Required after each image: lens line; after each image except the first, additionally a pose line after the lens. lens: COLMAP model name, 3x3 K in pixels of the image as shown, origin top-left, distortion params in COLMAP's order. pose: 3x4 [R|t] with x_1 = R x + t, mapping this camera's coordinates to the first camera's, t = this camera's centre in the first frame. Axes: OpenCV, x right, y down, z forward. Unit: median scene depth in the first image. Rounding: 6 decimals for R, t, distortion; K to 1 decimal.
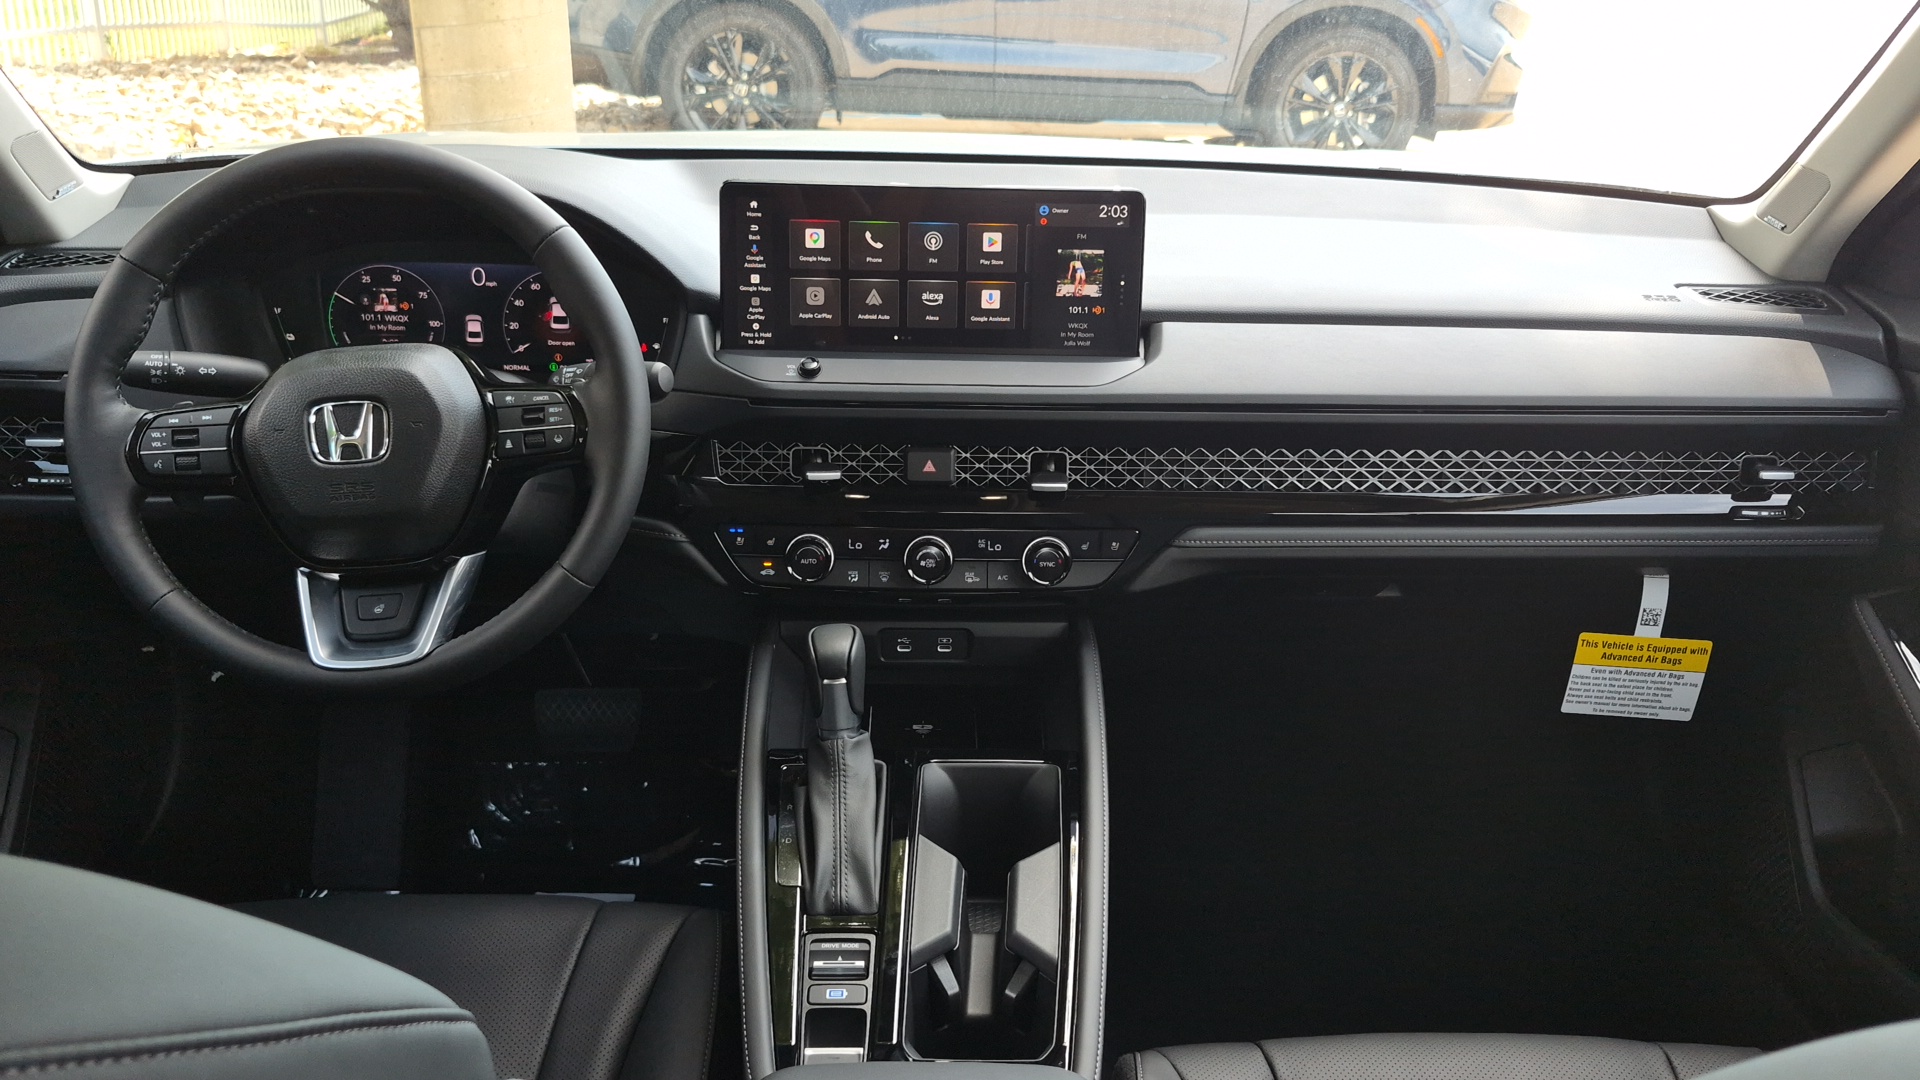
lens RADIAL K [[1671.5, 0, 960.8], [0, 1671.5, 531.4], [0, 0, 1]] dist [0.165600, -0.316833]
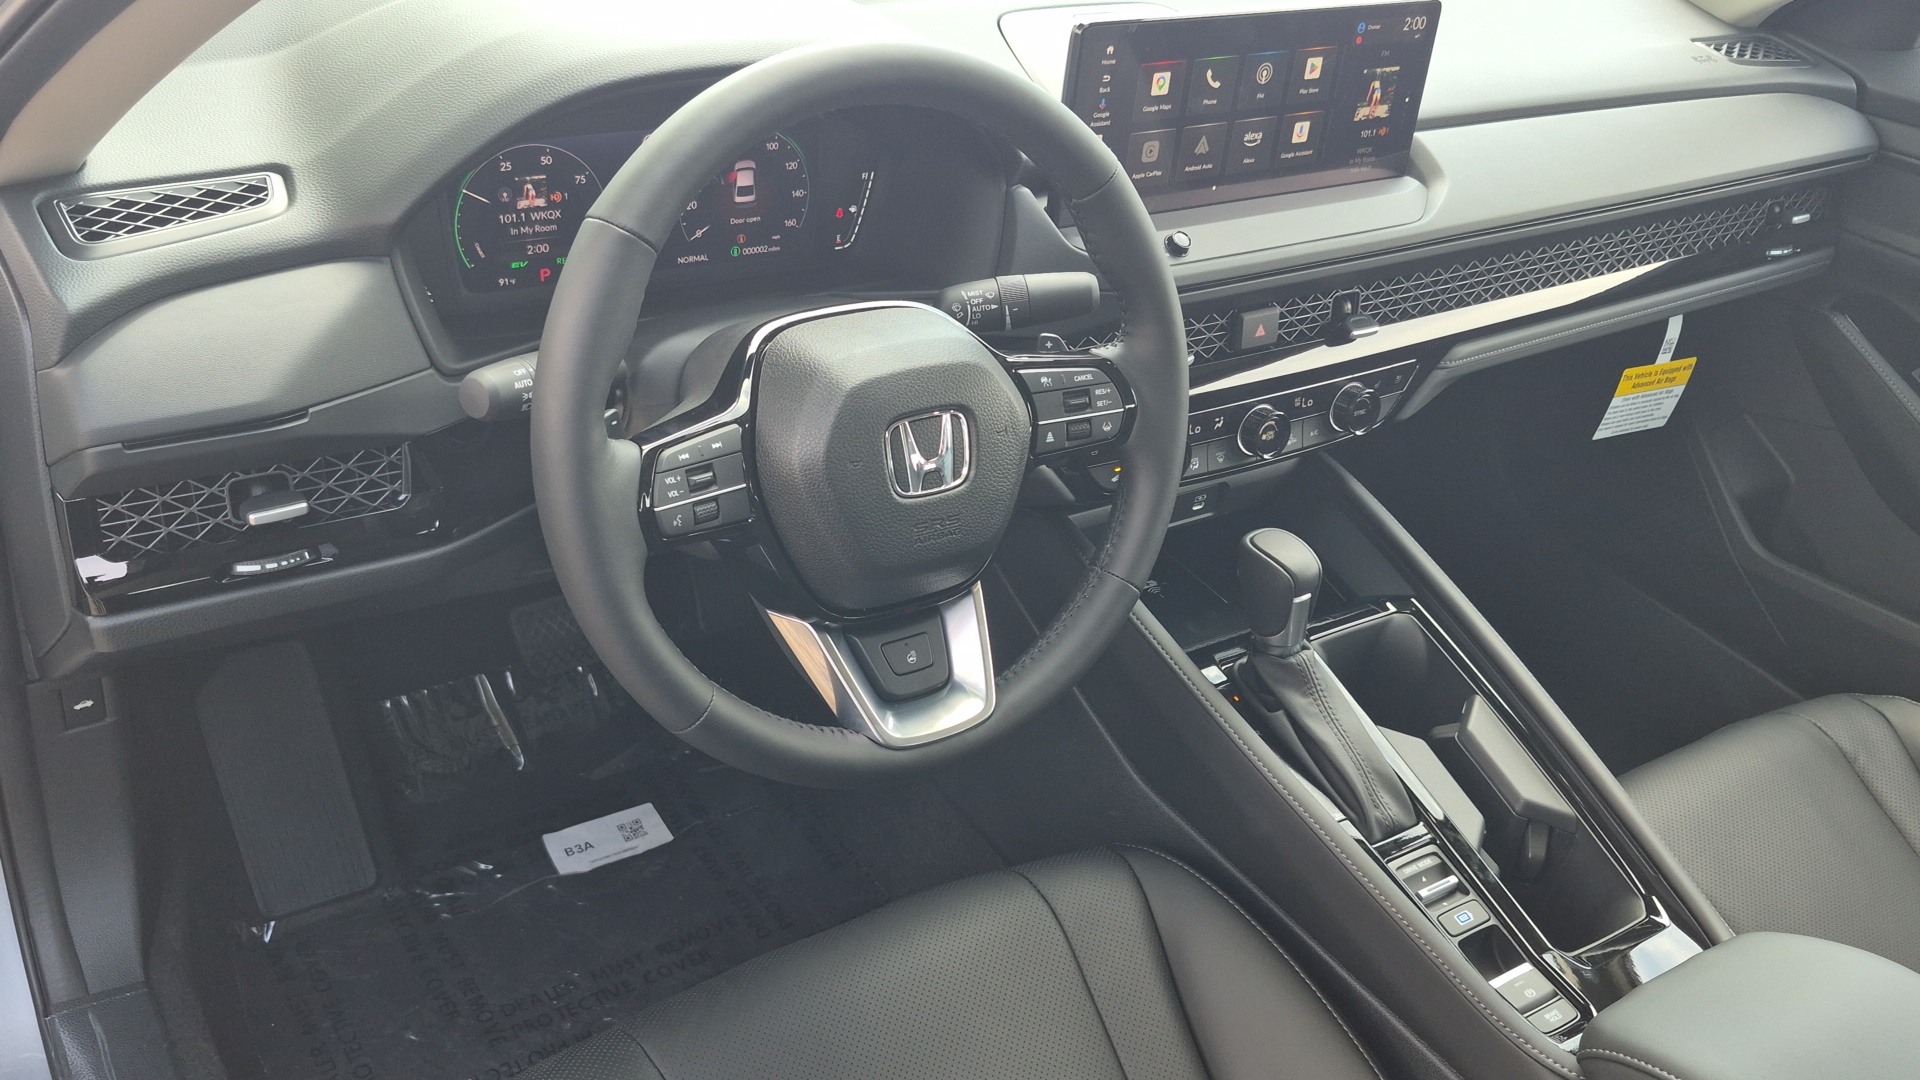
lens RADIAL K [[1671.5, 0, 960.8], [0, 1671.5, 531.4], [0, 0, 1]] dist [0.165600, -0.316833]
pose [[0.839509, -0.217140, 0.498072, -0.630840], [0.083771, 0.957440, 0.276209, -0.199352], [-0.536849, -0.190155, 0.821969, 0.314330]]
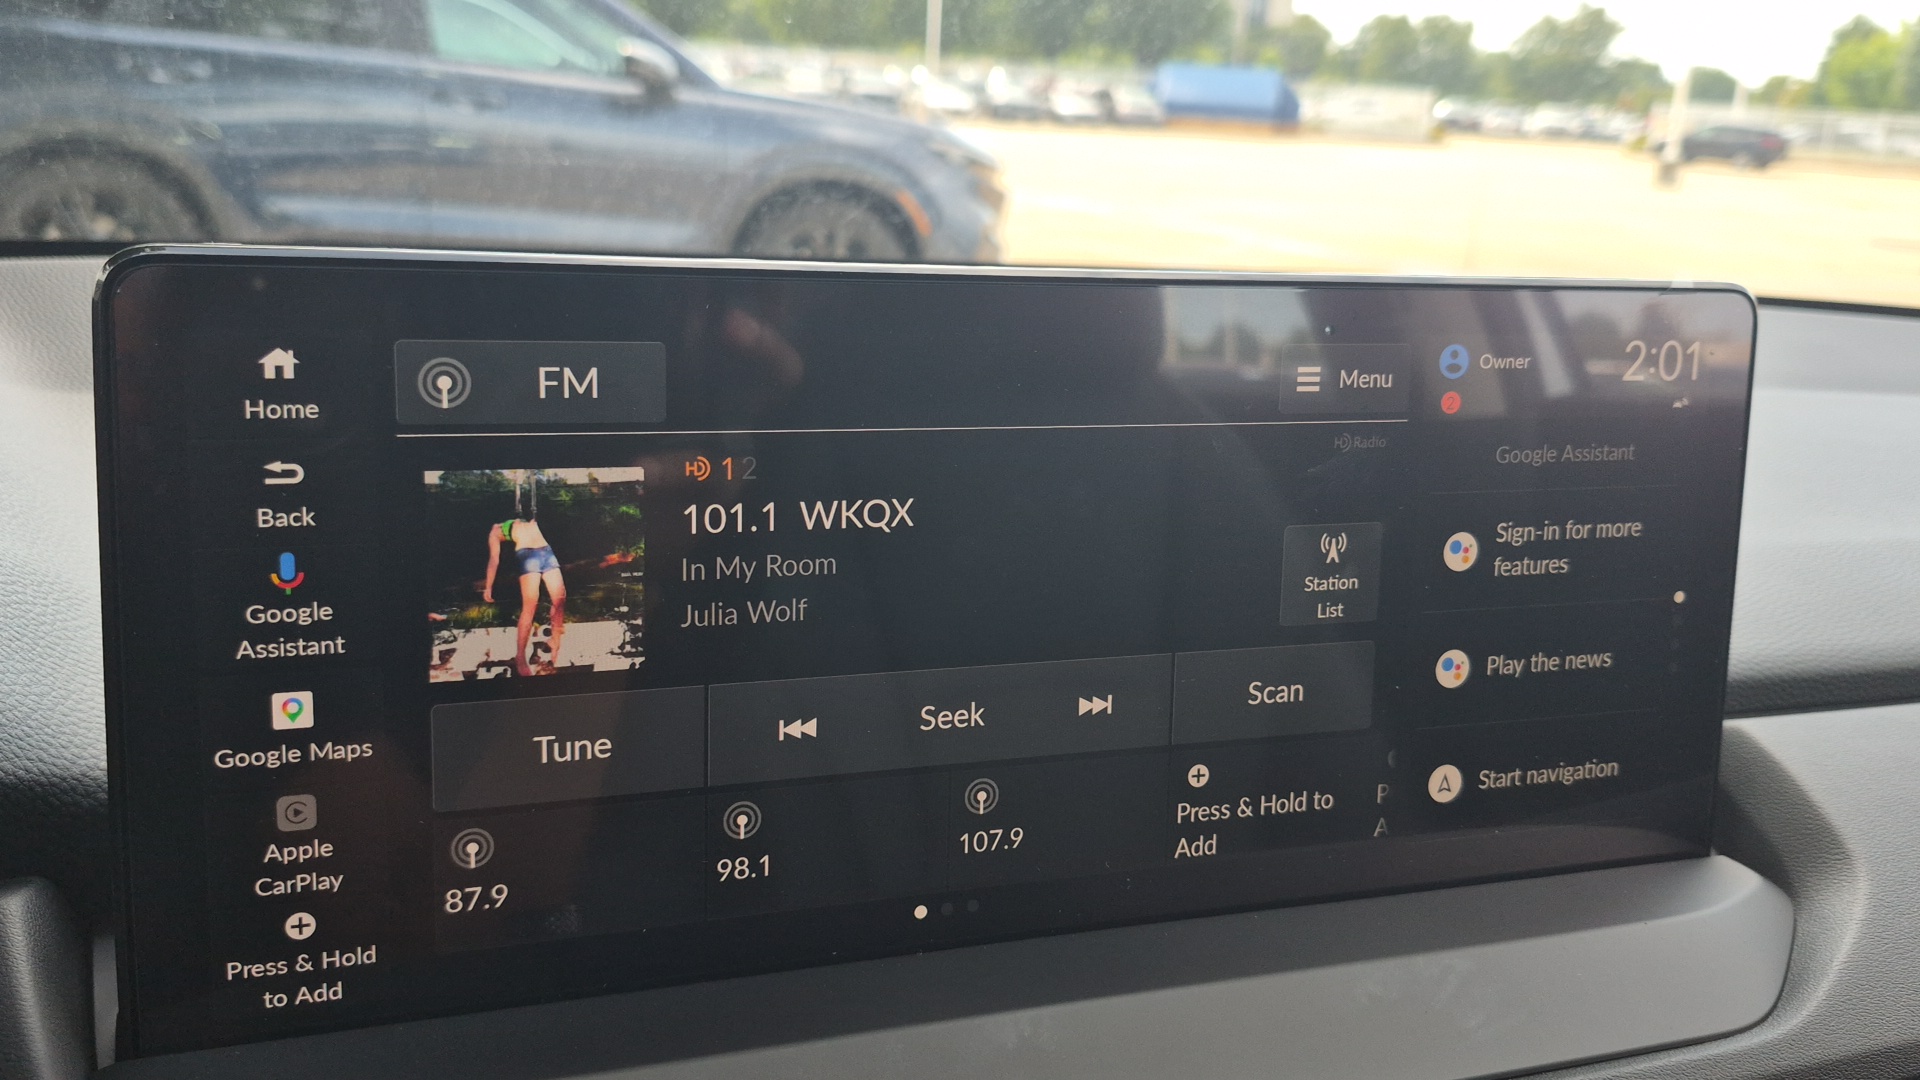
lens RADIAL K [[1705.5, 0, 960.7], [0, 1705.5, 527.7], [0, 0, 1]] dist [0.170197, -0.392830]
pose [[0.943829, -0.051616, 0.326377, -0.112342], [0.089523, 0.990727, -0.102203, -0.142285], [-0.318075, 0.125681, 0.939698, 0.762012]]
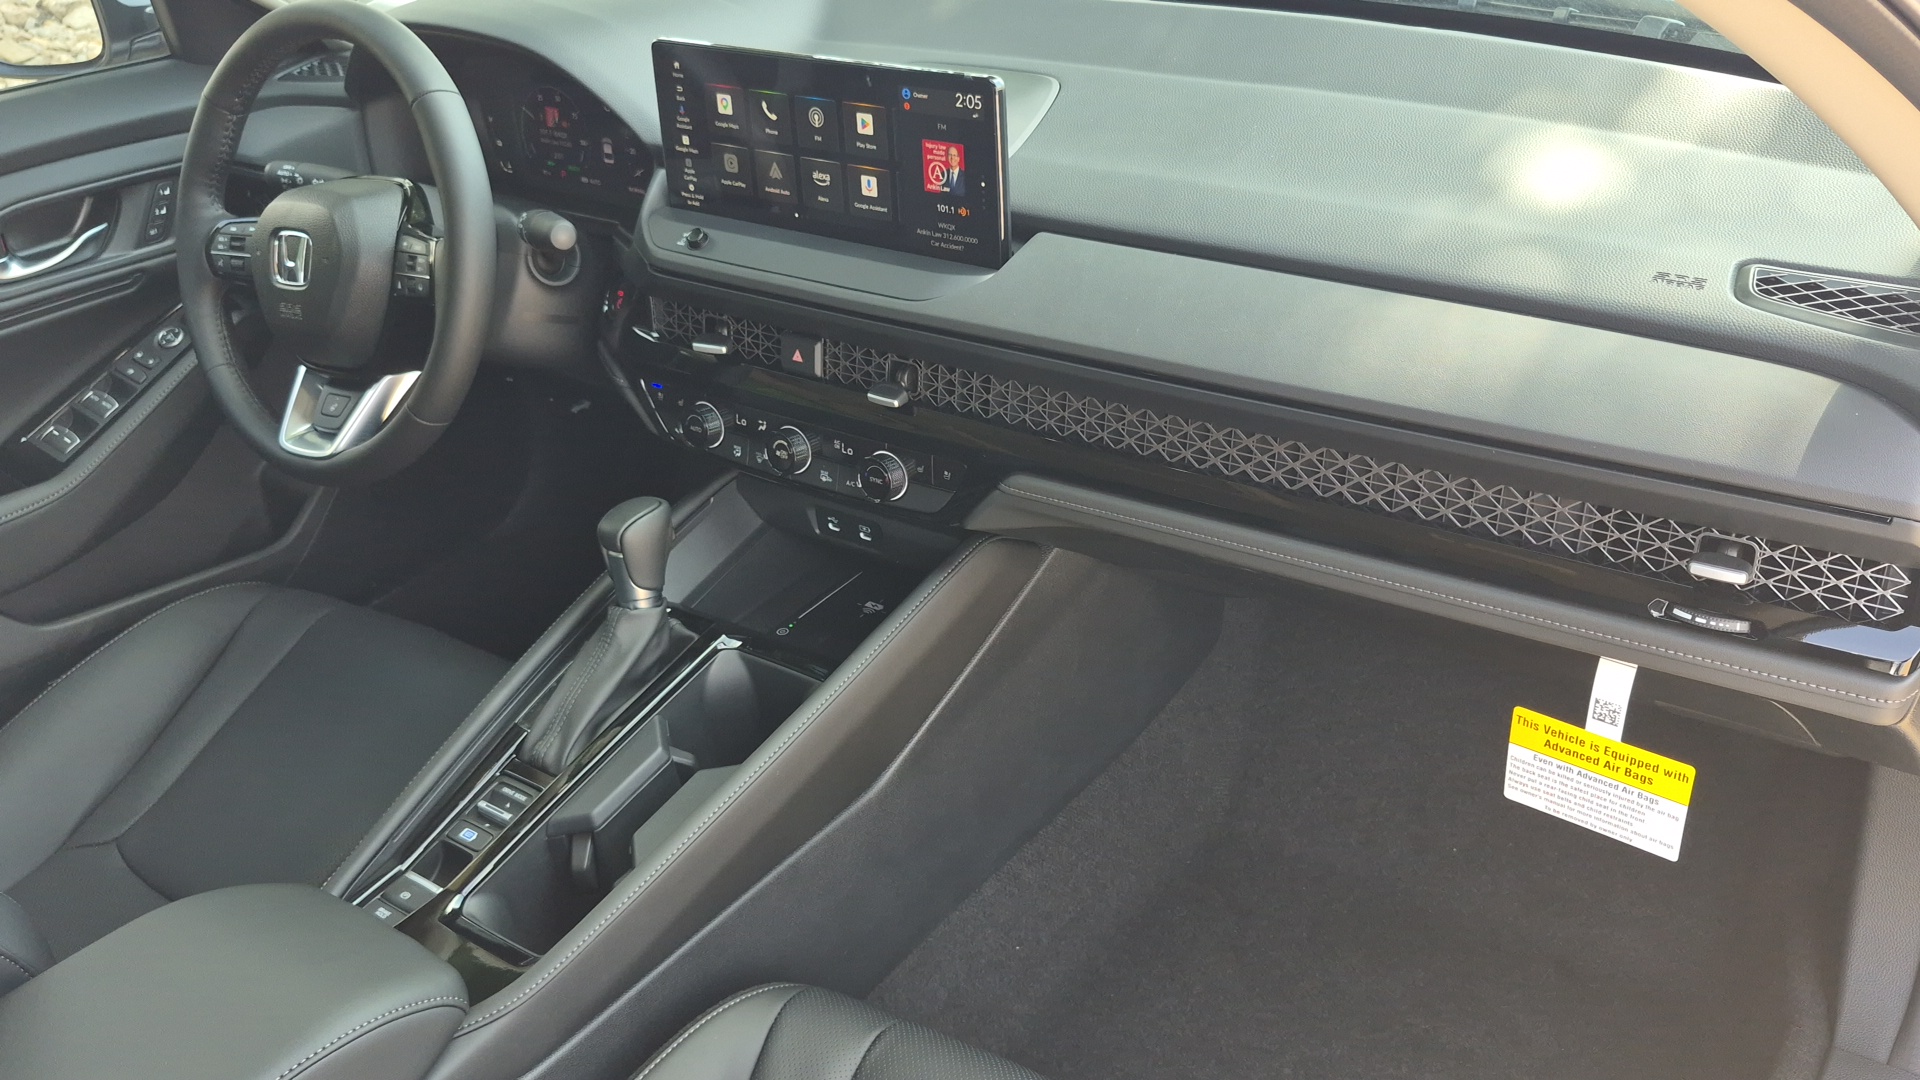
lens RADIAL K [[1705.5, 0, 960.7], [0, 1705.5, 527.7], [0, 0, 1]] dist [0.170197, -0.392830]
pose [[0.781425, 0.223648, -0.582544, 0.648387], [-0.117615, 0.969620, 0.214484, -0.164654], [0.612815, -0.099087, 0.783990, 0.273346]]
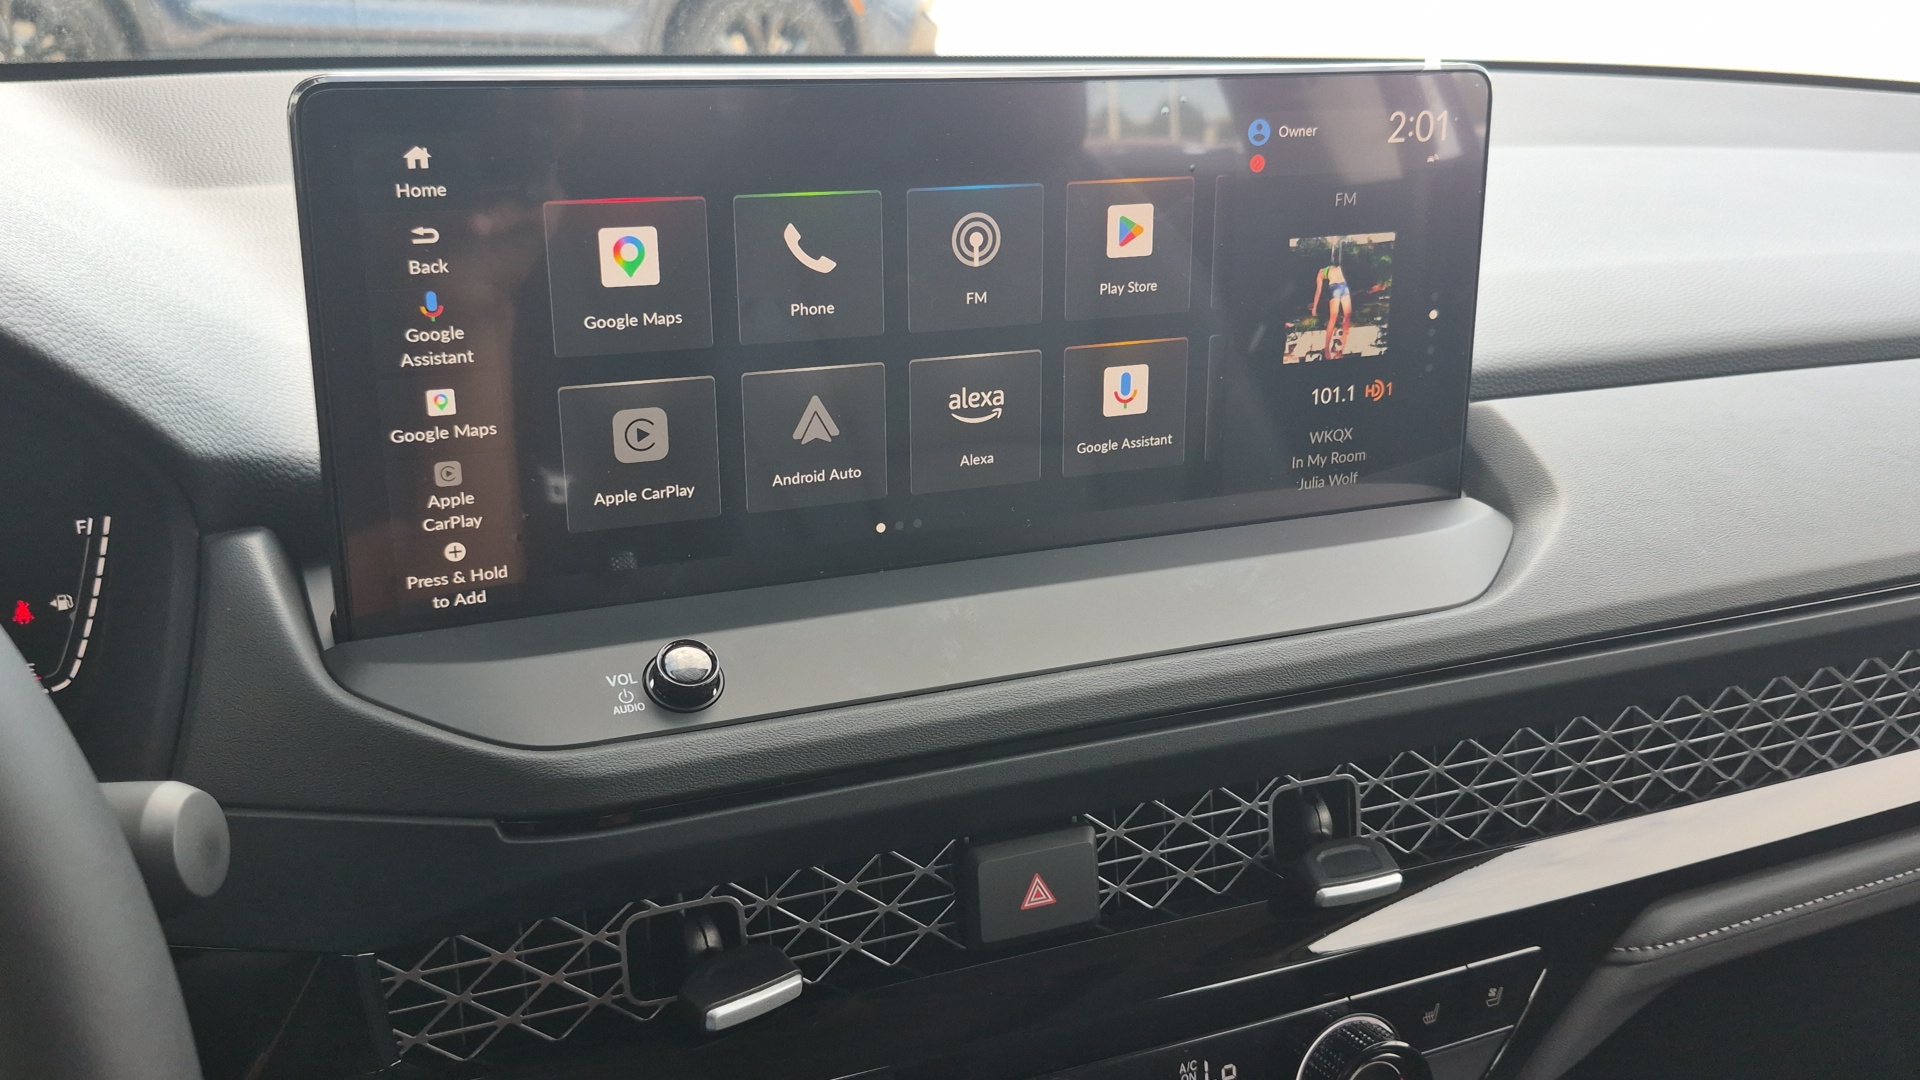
lens RADIAL K [[1705.5, 0, 960.7], [0, 1705.5, 527.7], [0, 0, 1]] dist [0.170197, -0.392830]
pose [[0.929999, -0.125983, 0.345297, -0.144686], [0.125584, 0.991802, 0.023623, -0.122522], [-0.345442, 0.021394, 0.938196, 0.670439]]
